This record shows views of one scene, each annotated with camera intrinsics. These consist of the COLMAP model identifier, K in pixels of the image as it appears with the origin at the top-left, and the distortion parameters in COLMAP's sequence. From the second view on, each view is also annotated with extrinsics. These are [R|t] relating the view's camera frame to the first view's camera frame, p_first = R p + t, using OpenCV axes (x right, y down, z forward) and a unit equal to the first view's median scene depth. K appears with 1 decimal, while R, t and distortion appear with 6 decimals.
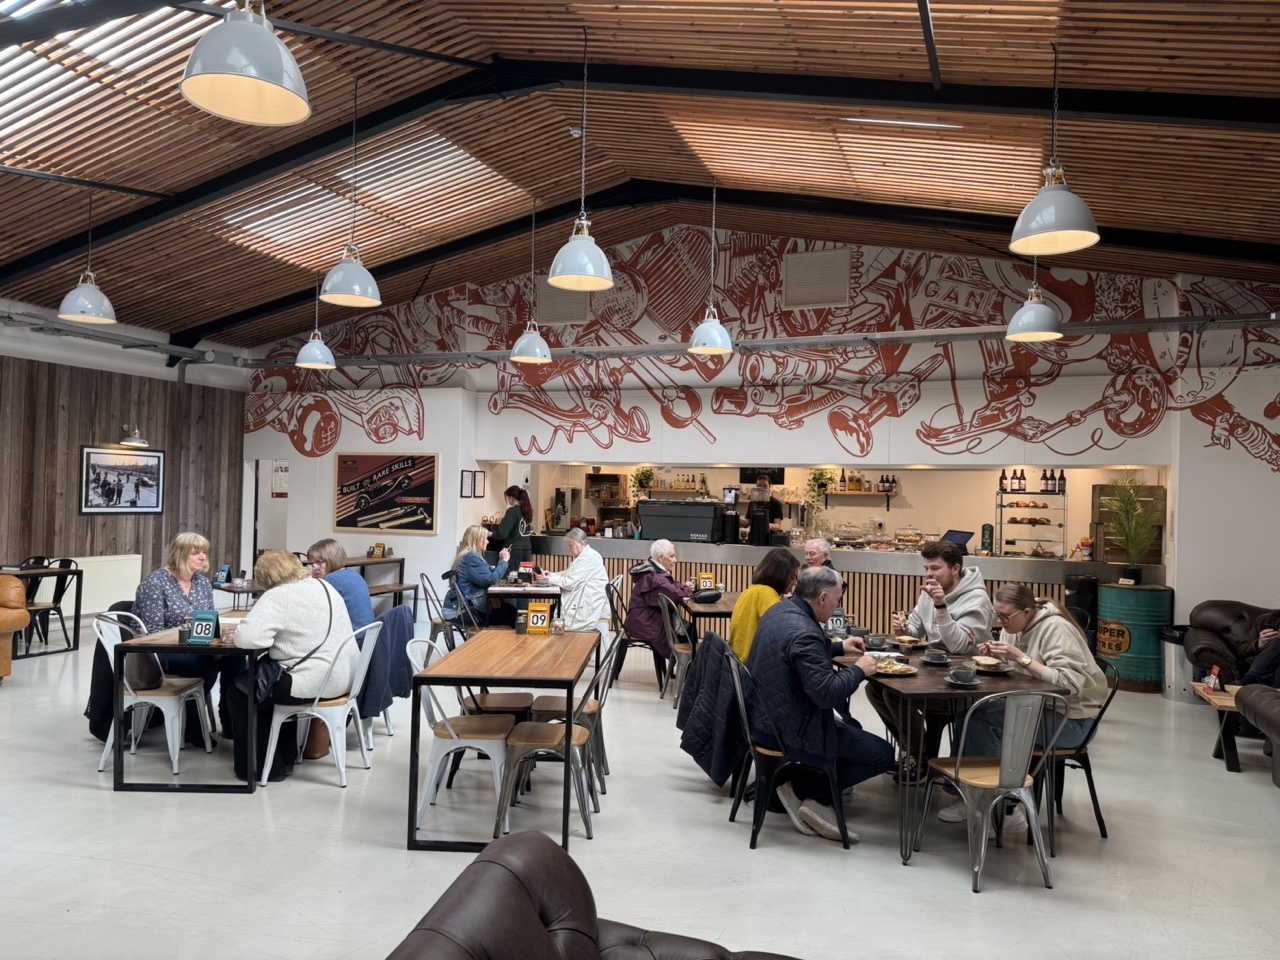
lens RADIAL K [[909.3, 0, 635.3], [0, 909.3, 494.8], [0, 0, 1]] dist [0.216256, -0.262260]
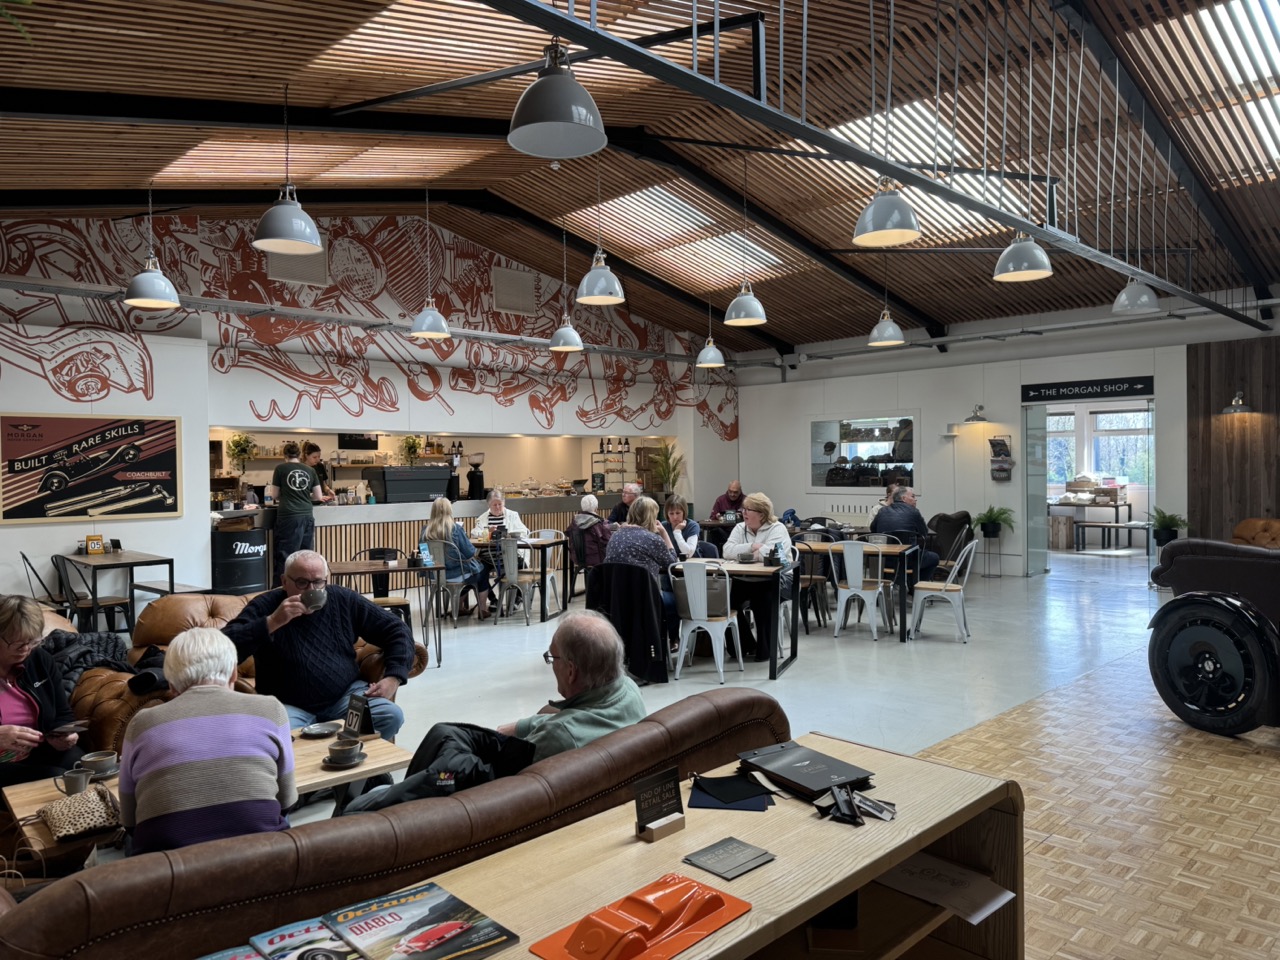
lens RADIAL K [[909.3, 0, 635.3], [0, 909.3, 494.8], [0, 0, 1]] dist [0.216256, -0.262260]
pose [[0.387118, -0.061137, 0.920001, -0.870135], [0.021865, 0.998127, 0.057129, -0.015913], [-0.921771, -0.002000, 0.387730, 0.312170]]
